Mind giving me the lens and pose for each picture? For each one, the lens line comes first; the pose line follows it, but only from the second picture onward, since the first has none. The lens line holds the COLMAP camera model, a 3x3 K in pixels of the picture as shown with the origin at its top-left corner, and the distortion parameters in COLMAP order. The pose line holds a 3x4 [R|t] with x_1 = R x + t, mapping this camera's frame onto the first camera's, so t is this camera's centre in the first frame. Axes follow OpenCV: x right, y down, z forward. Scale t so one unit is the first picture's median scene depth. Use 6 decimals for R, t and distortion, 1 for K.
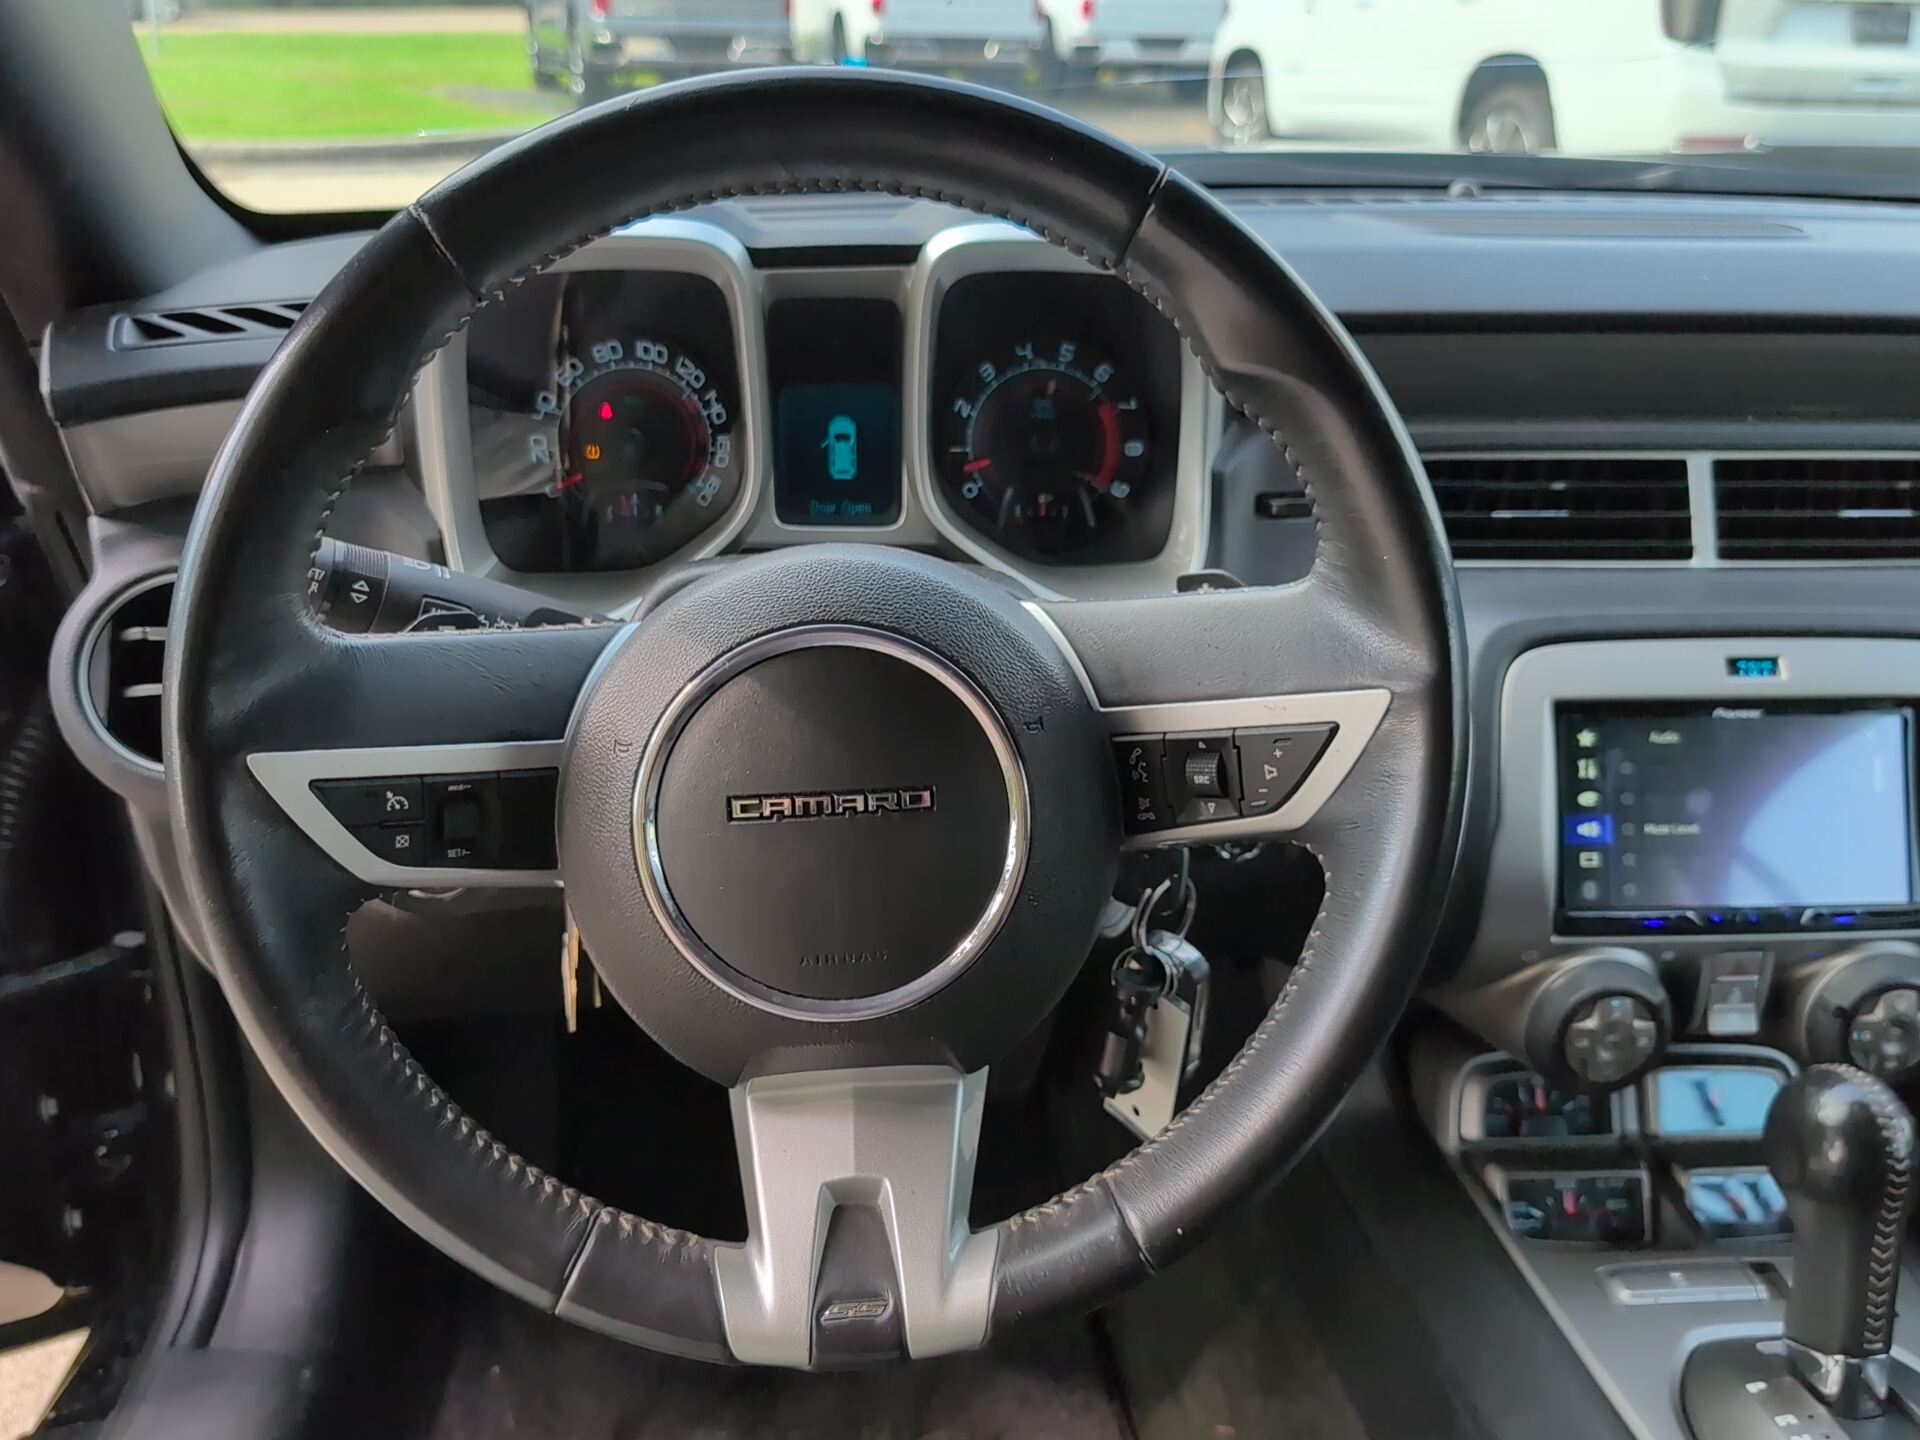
lens RADIAL K [[1613.2, 0, 948.4], [0, 1613.2, 735.7], [0, 0, 1]] dist [0.016076, -0.050836]
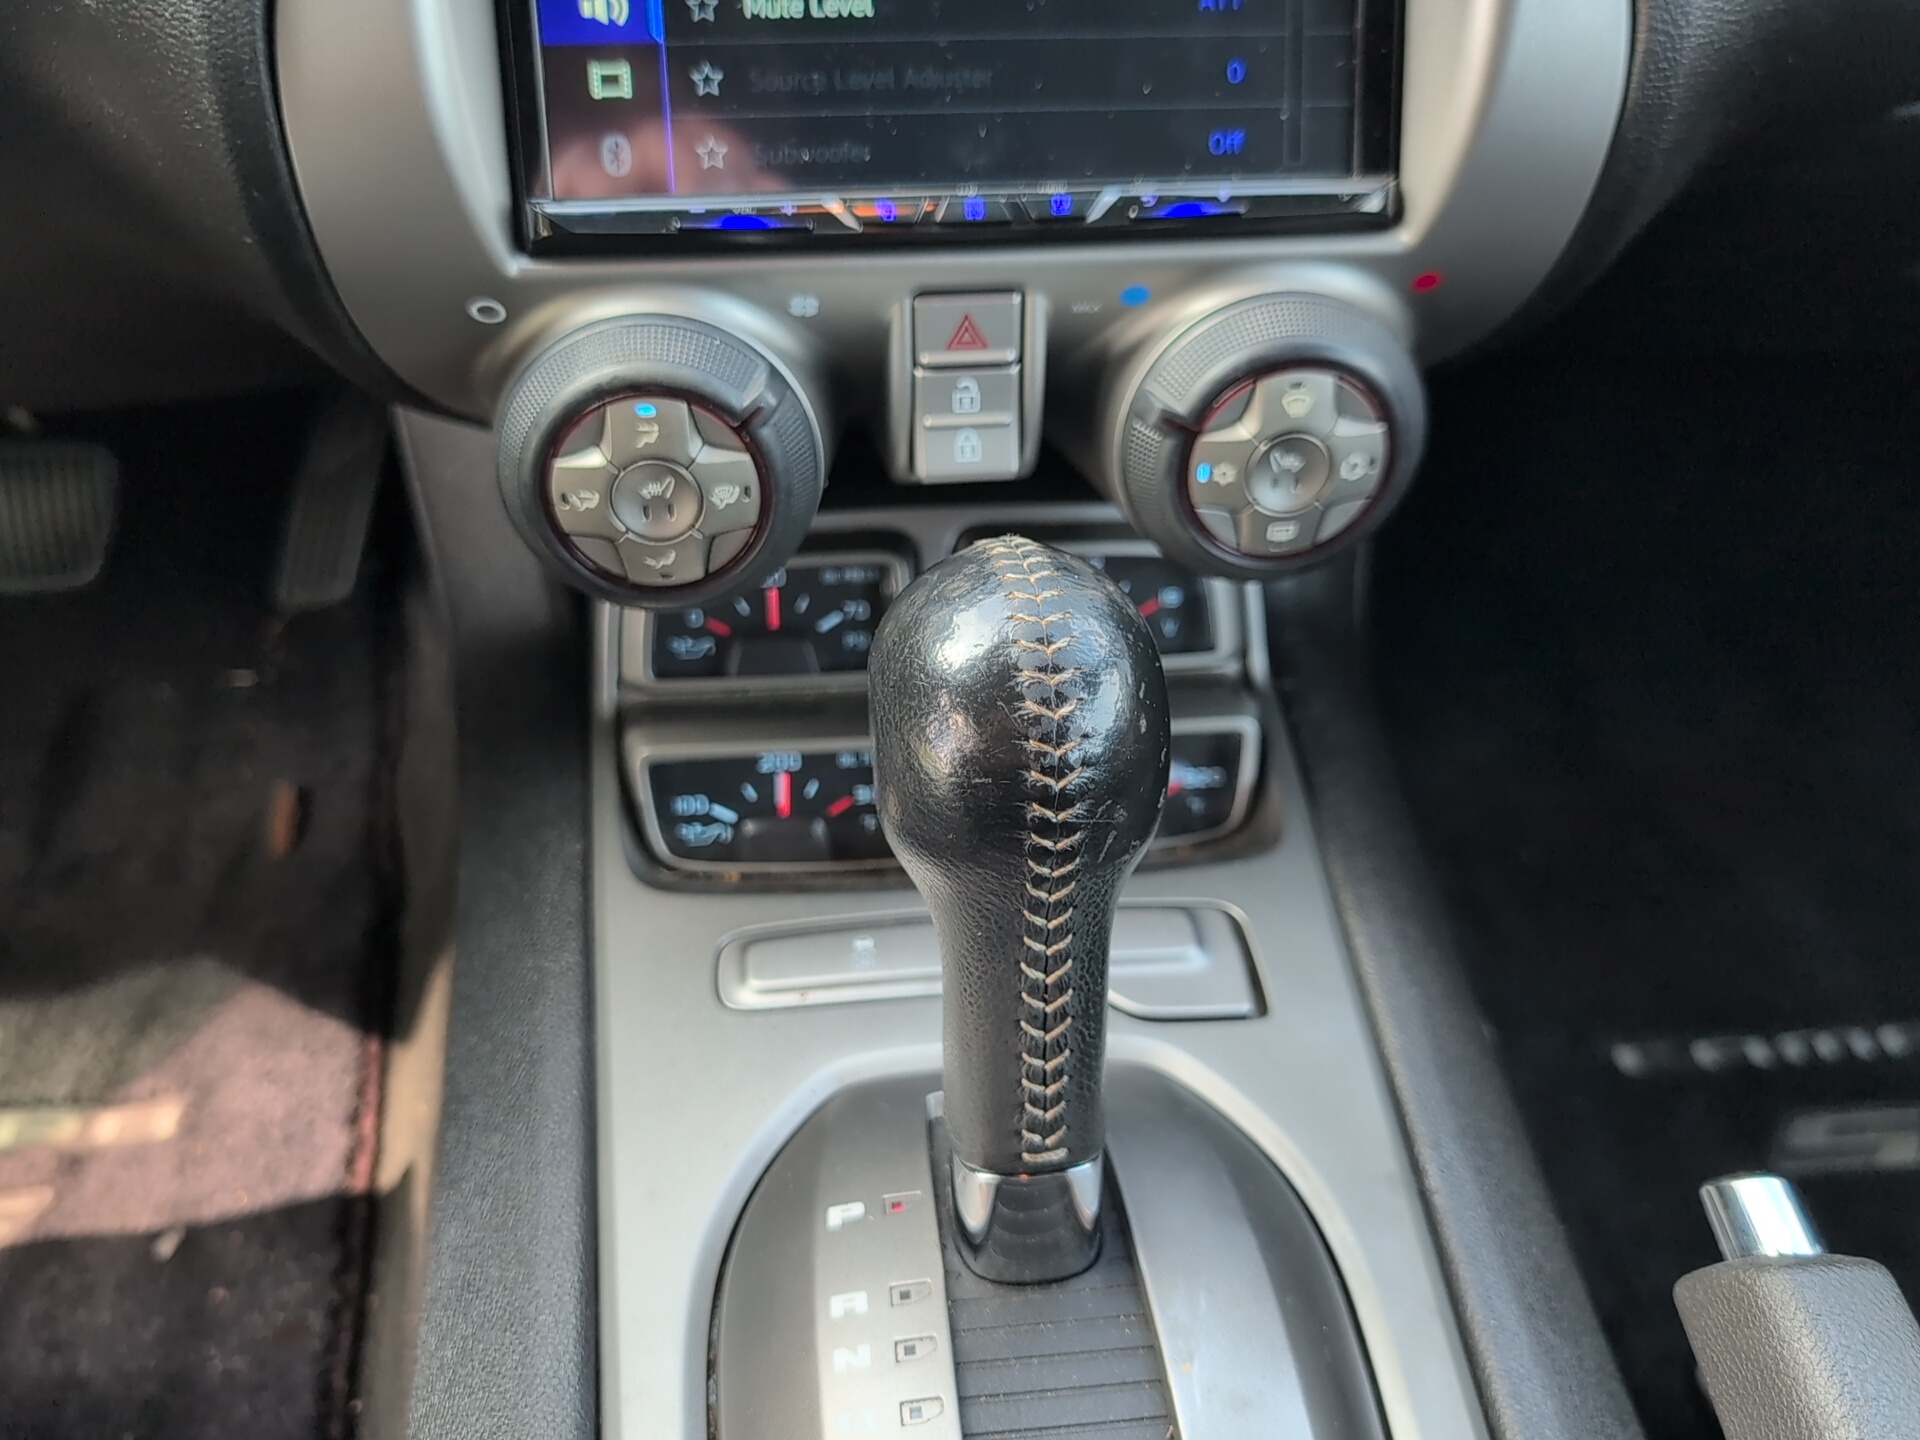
lens RADIAL K [[1613.2, 0, 950.6], [0, 1613.2, 739.9], [0, 0, 1]] dist [0.016076, -0.050836]
pose [[0.999198, -0.027061, 0.029519, 0.470428], [0.016570, 0.950454, 0.310423, 0.112096], [-0.036457, -0.309685, 0.950140, 0.529960]]
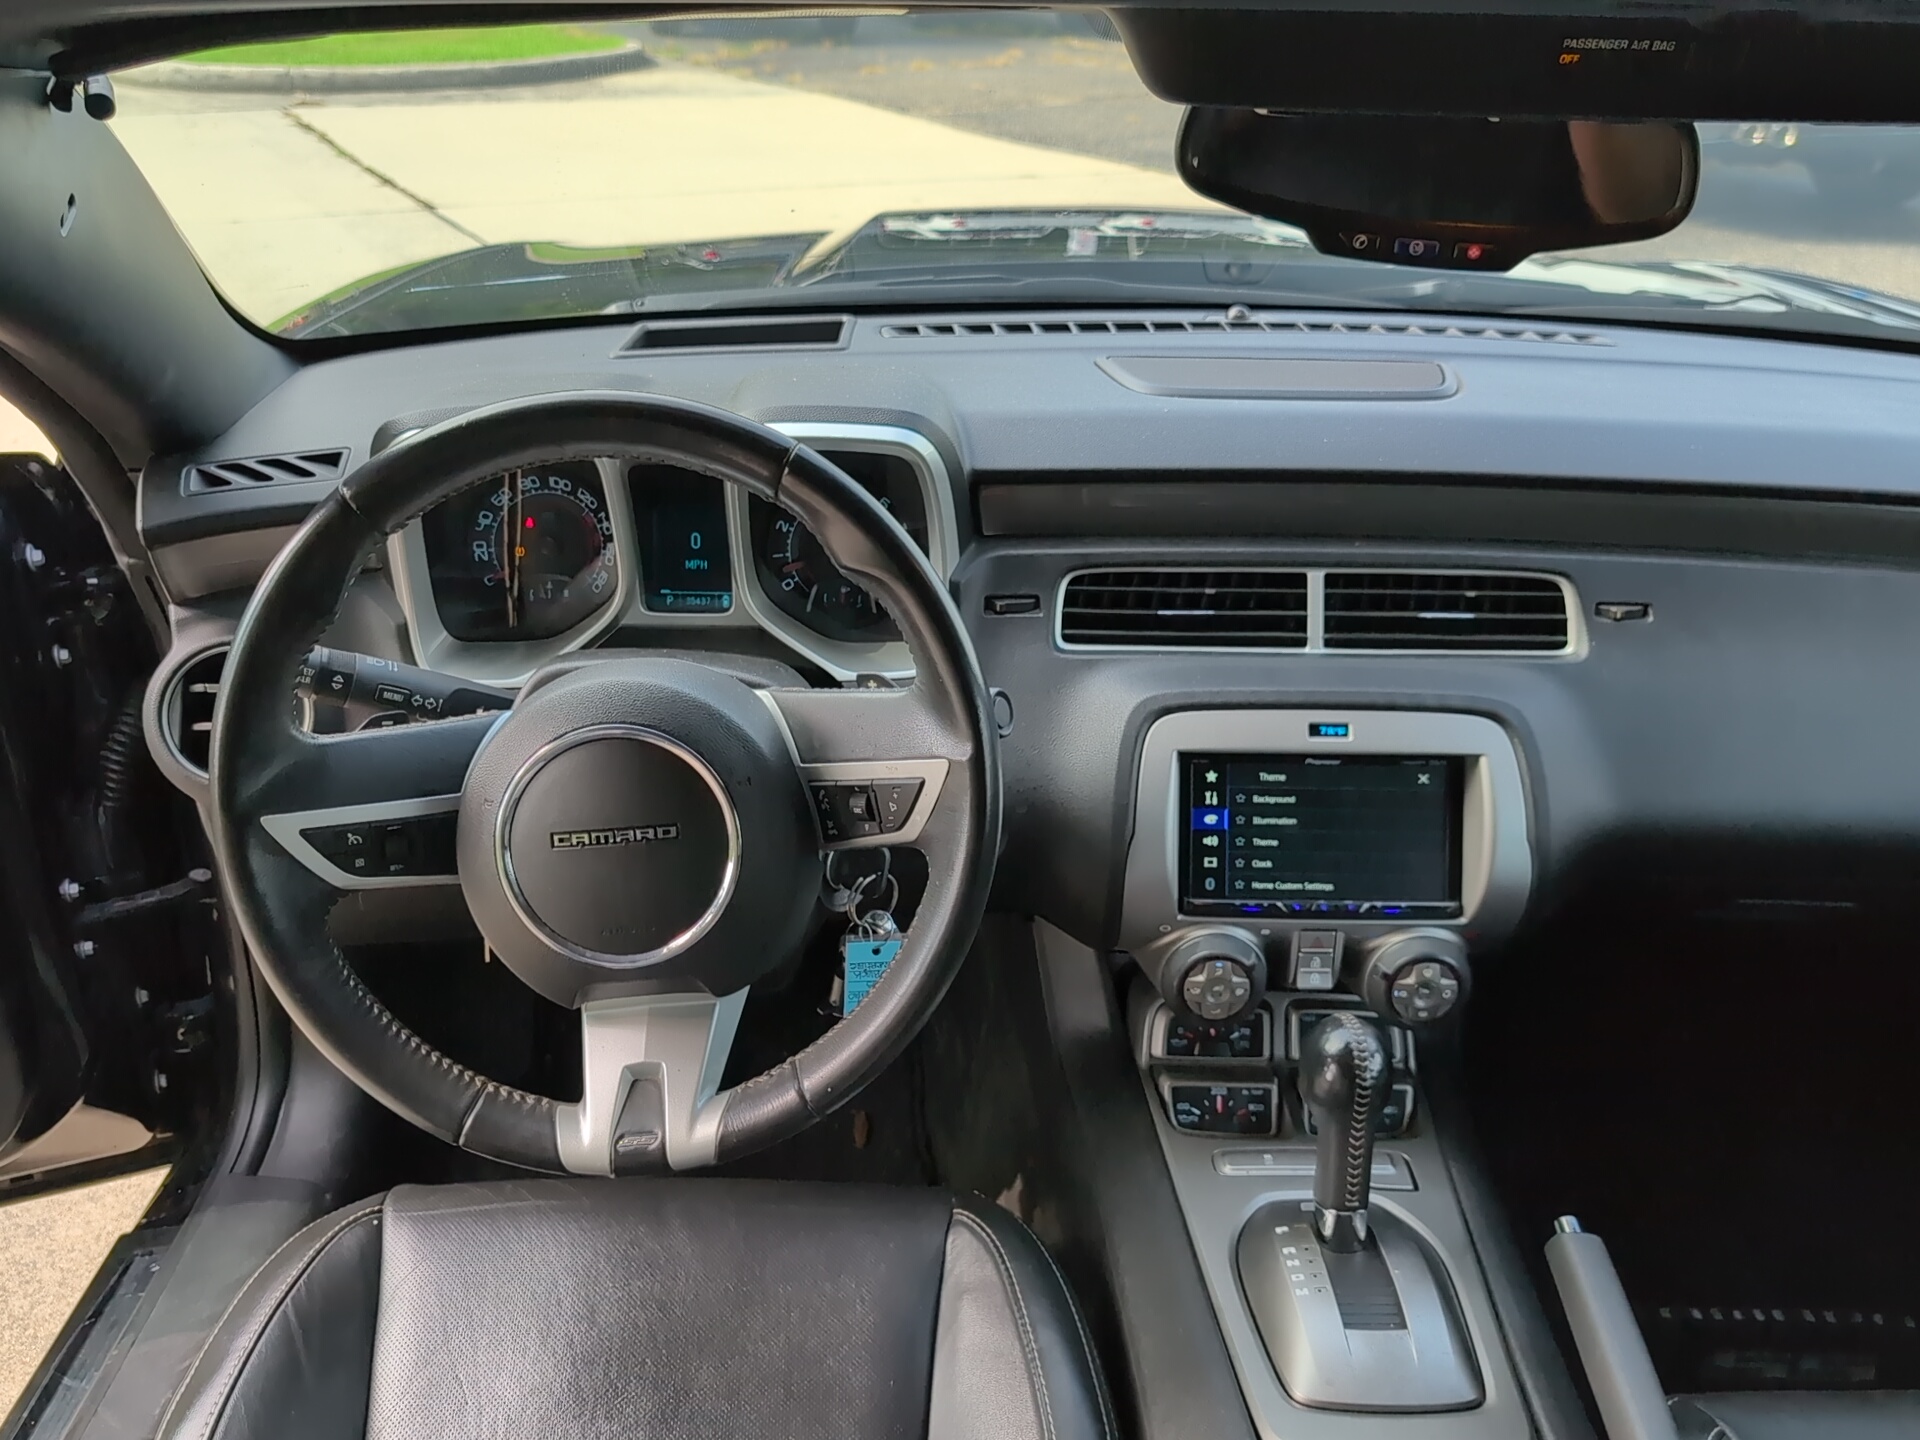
lens RADIAL K [[1613.2, 0, 953.8], [0, 1613.2, 735.9], [0, 0, 1]] dist [0.016076, -0.050836]
pose [[0.998781, 0.027588, -0.040924, 0.226497], [-0.025317, 0.998166, 0.054992, -0.105593], [0.042366, -0.053888, 0.997648, -0.409744]]
